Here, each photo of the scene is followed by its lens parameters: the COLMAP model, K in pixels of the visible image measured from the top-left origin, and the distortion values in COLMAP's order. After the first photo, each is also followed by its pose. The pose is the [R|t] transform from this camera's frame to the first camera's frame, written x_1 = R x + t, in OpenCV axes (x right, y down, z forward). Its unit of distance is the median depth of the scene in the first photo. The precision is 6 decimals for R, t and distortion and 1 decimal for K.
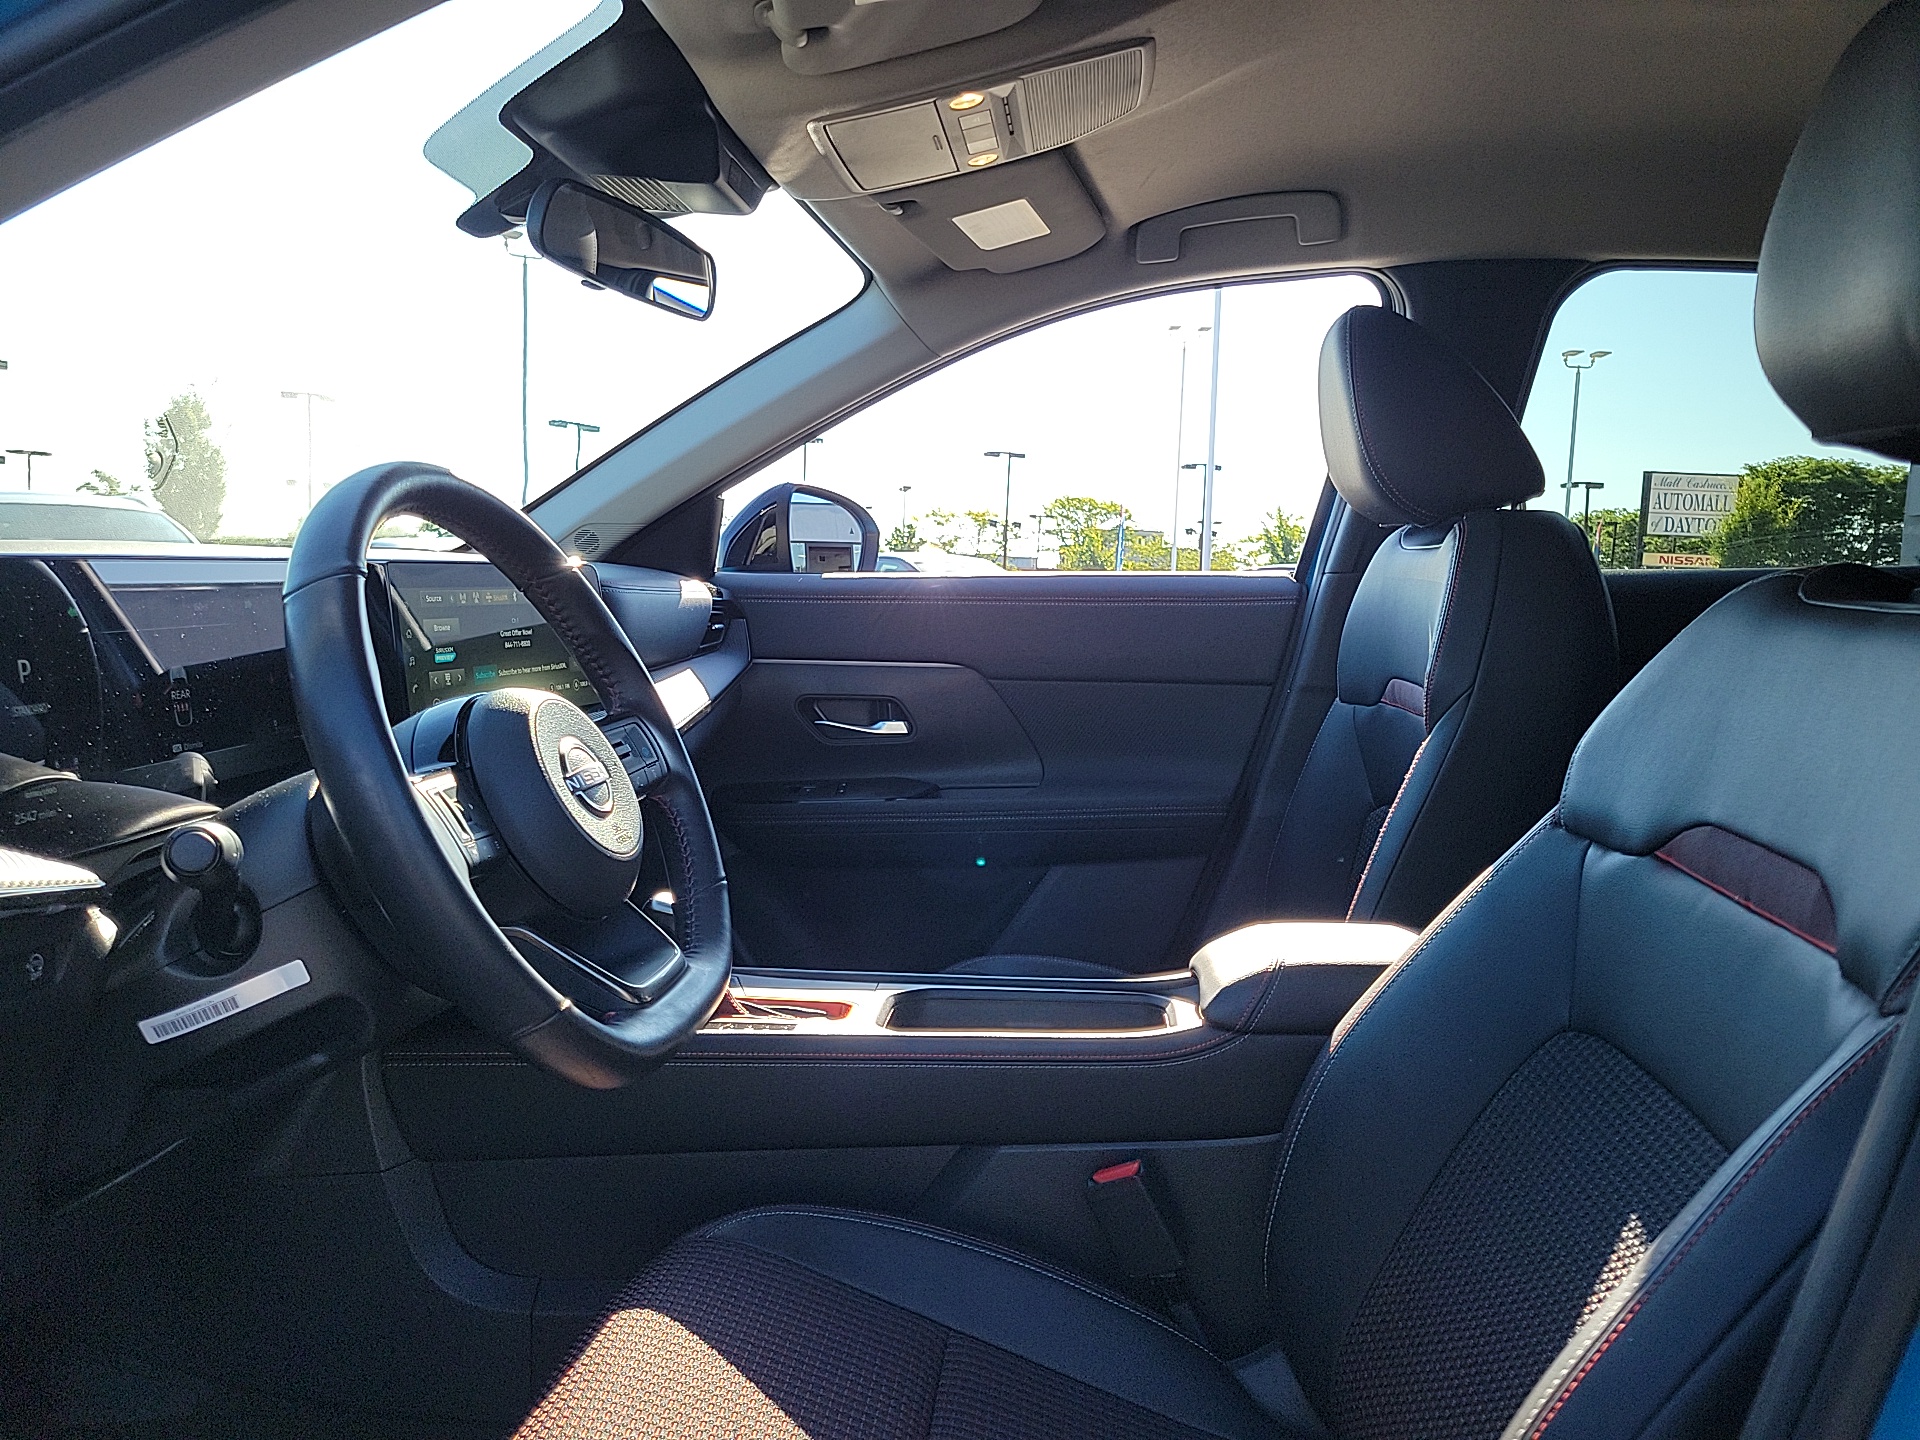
lens RADIAL K [[1422.3, 0, 950.8], [0, 1422.3, 724.8], [0, 0, 1]] dist [0.055546, -0.007234]
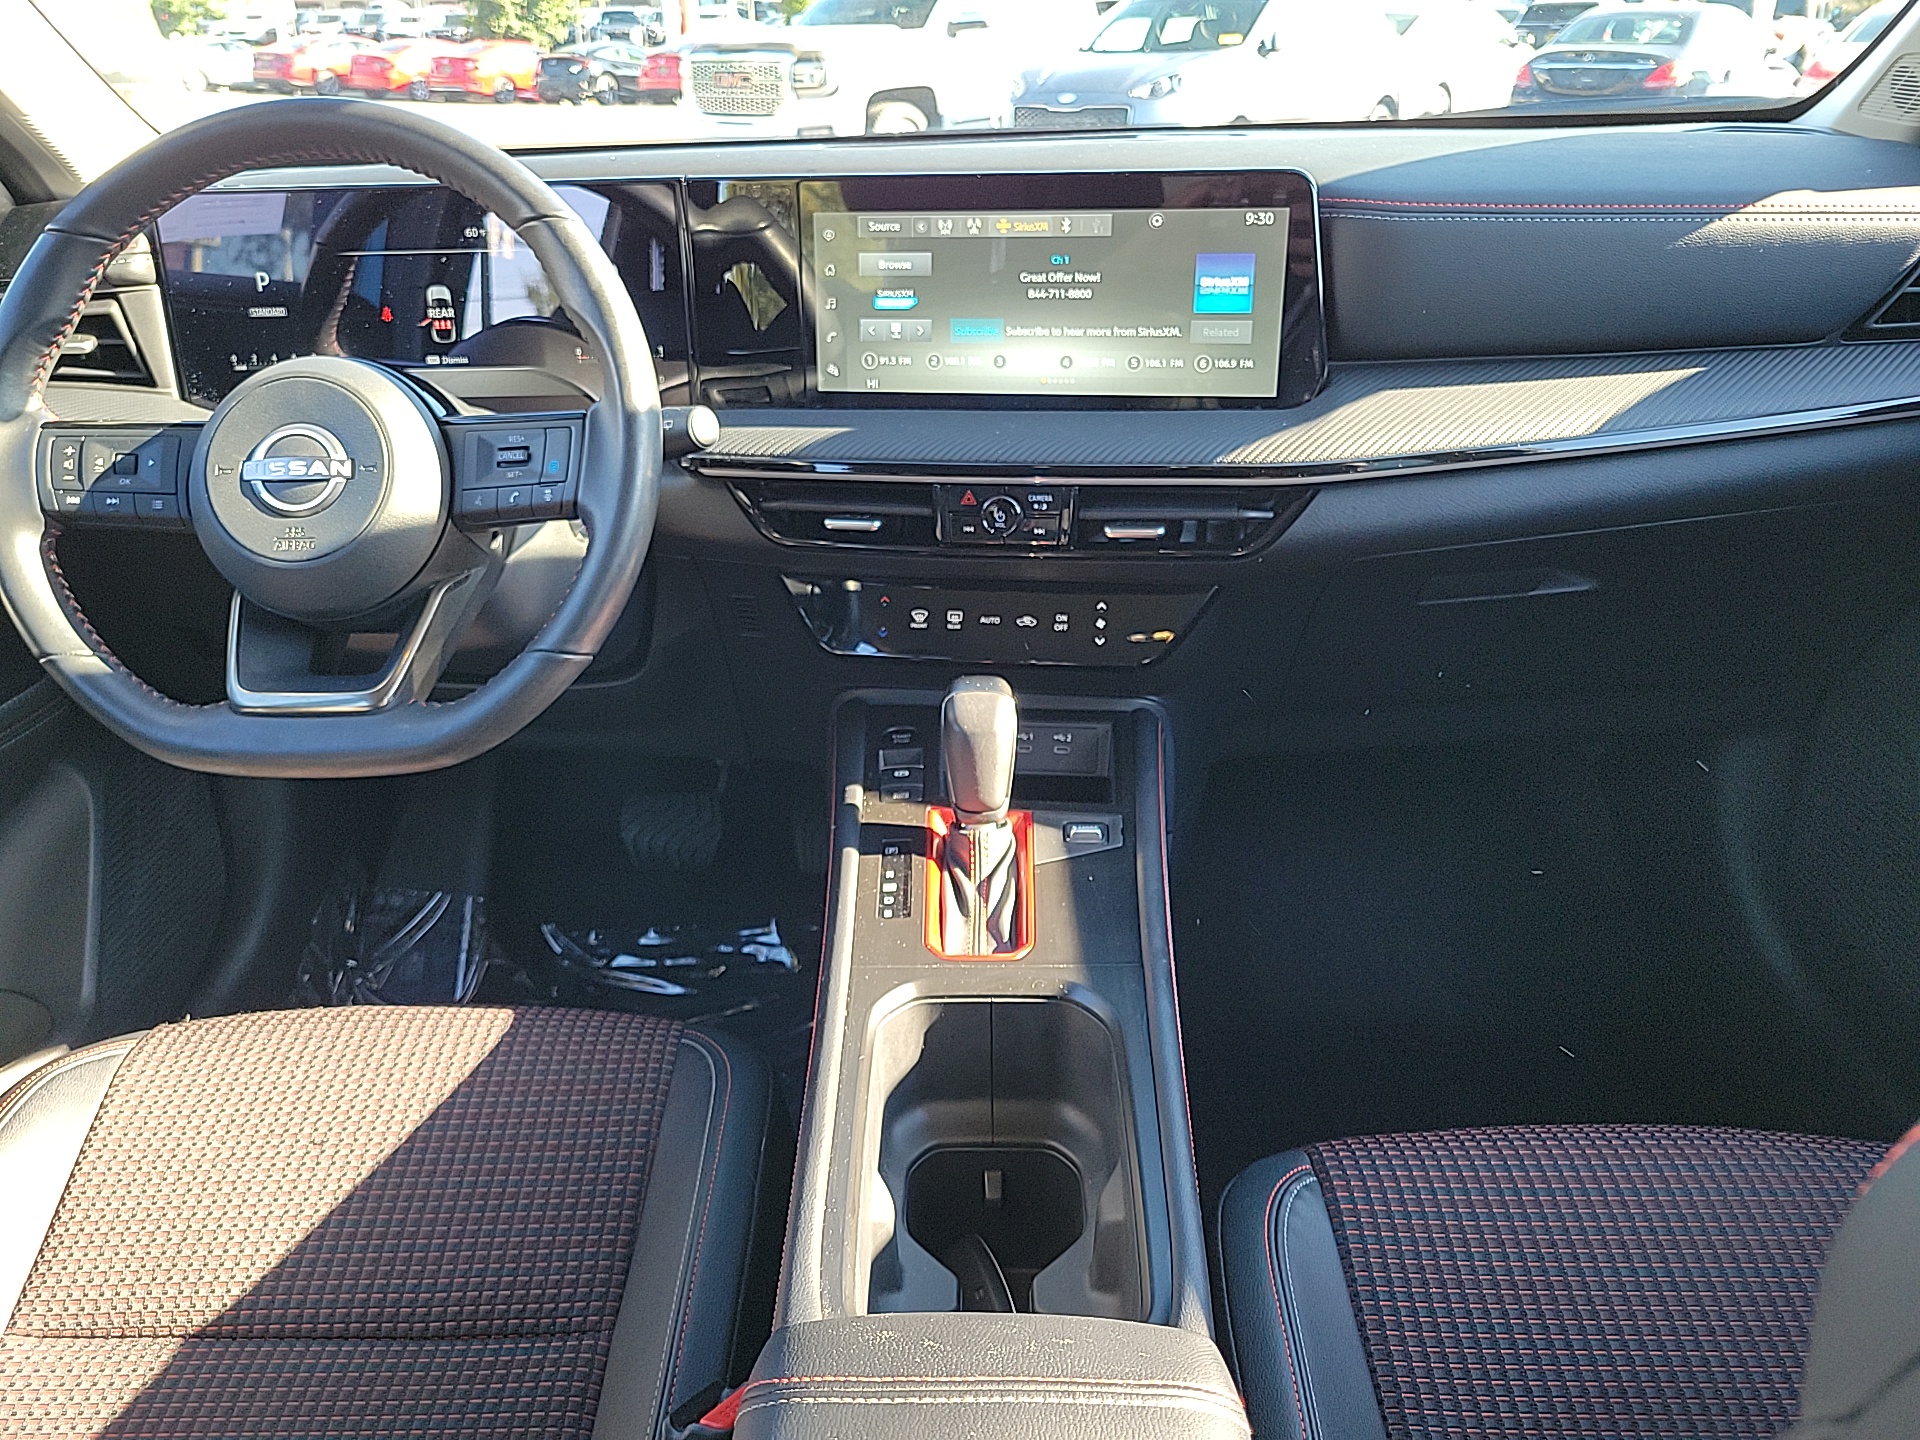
lens RADIAL K [[1447.7, 0, 920.0], [0, 1447.7, 724.1], [0, 0, 1]] dist [0.028811, -0.013646]
pose [[0.060238, 0.404395, -0.912598, 0.456198], [-0.081796, 0.913184, 0.399256, -0.144945], [0.994827, 0.050596, 0.088086, 0.868970]]
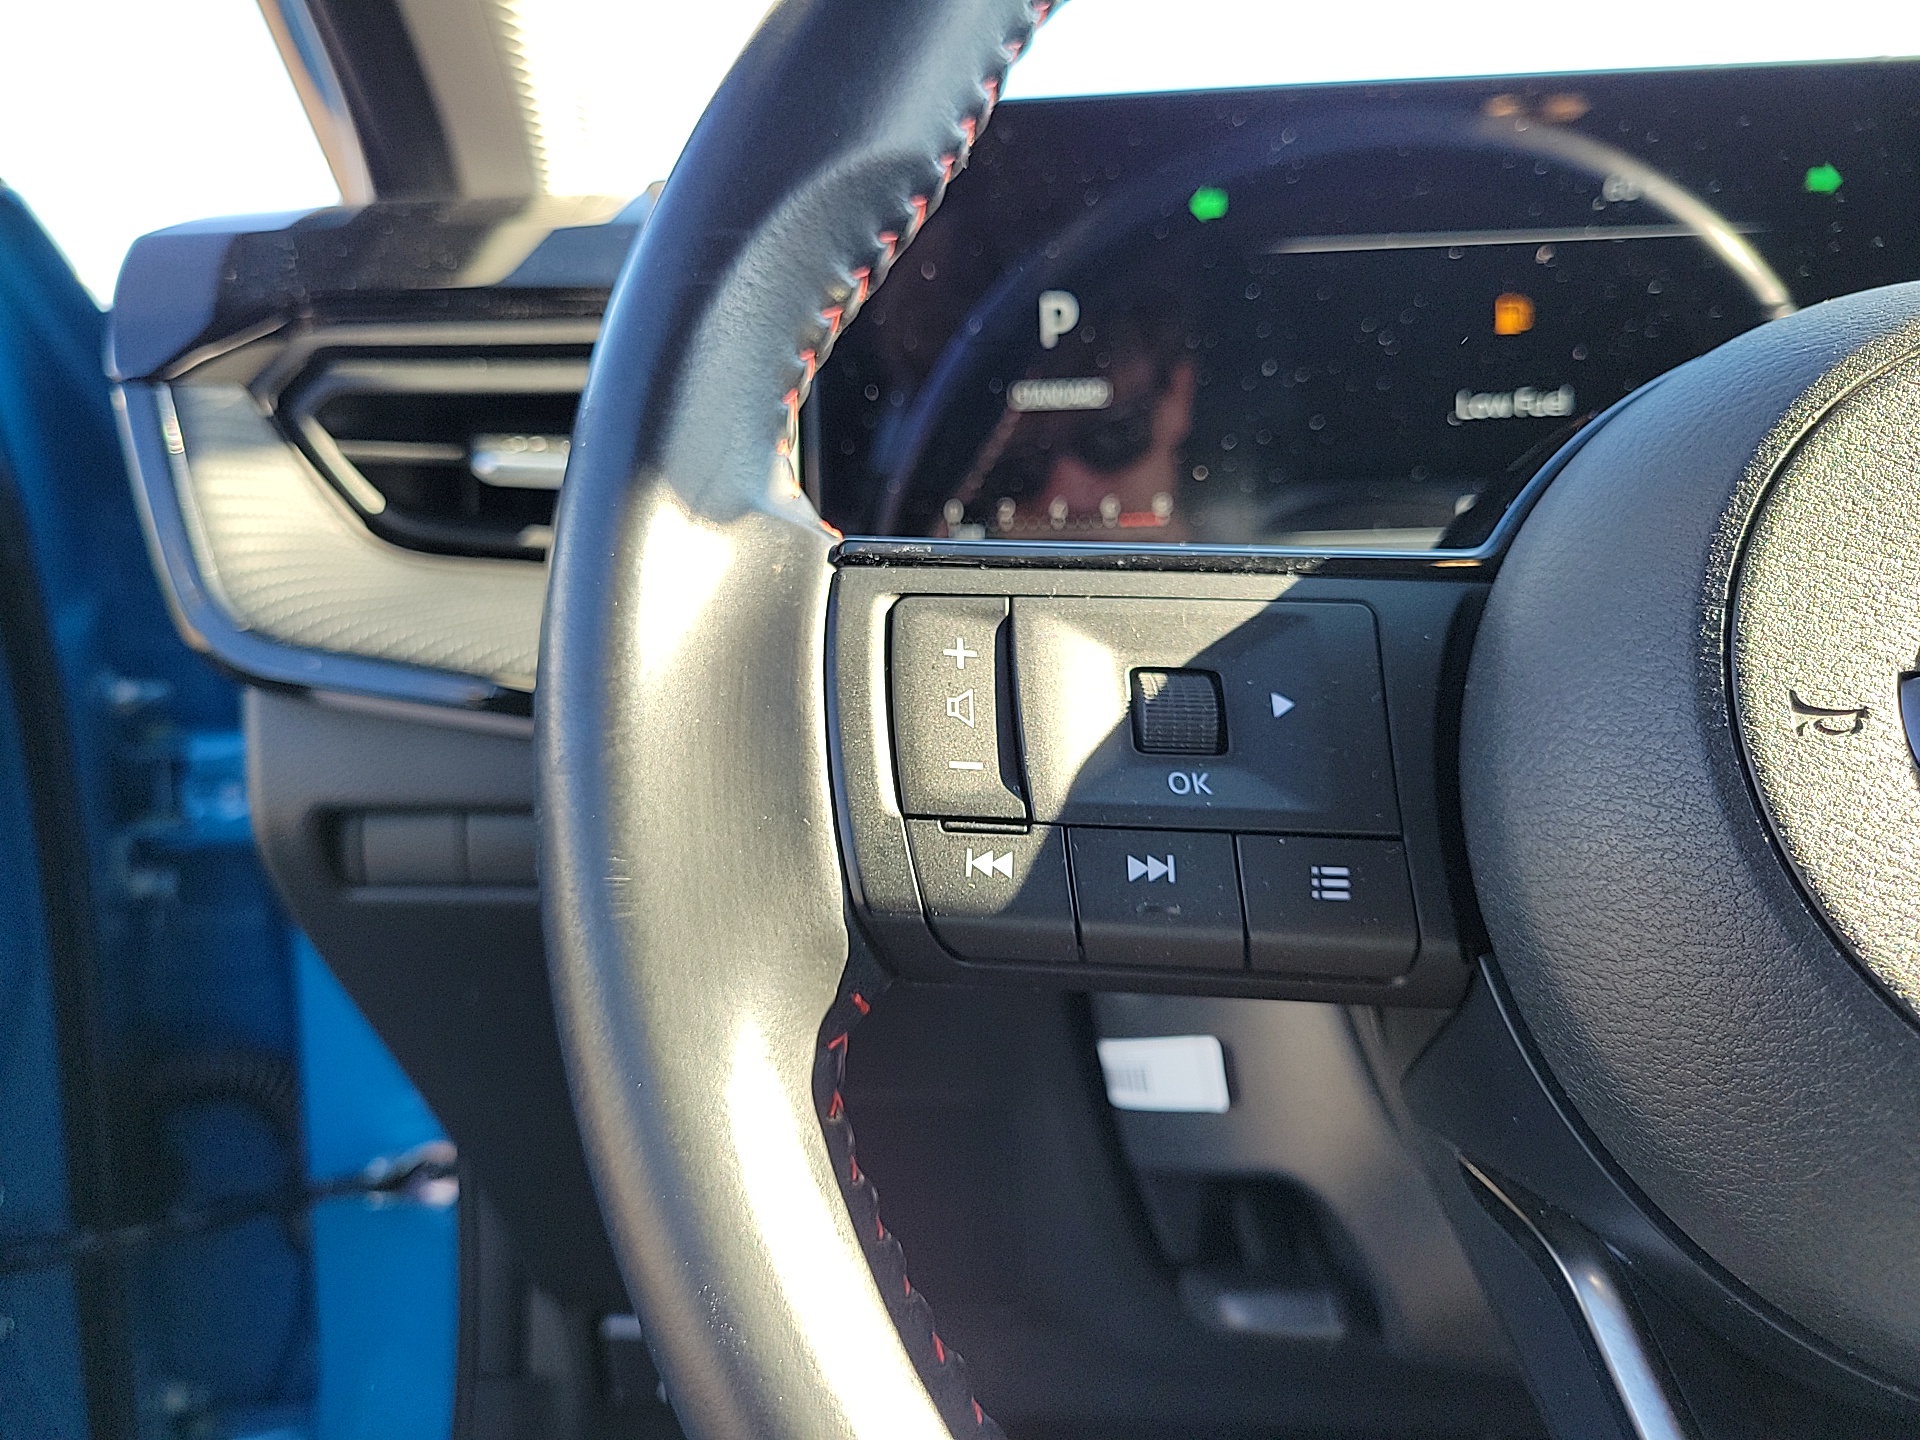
lens RADIAL K [[1487.5, 0, 931.1], [0, 1487.5, 723.8], [0, 0, 1]] dist [0.009741, -0.012429]
pose [[0.038765, 0.165763, -0.985403, -0.045645], [-0.083691, 0.983218, 0.162103, 0.013506], [0.995737, 0.076186, 0.051987, 0.540843]]
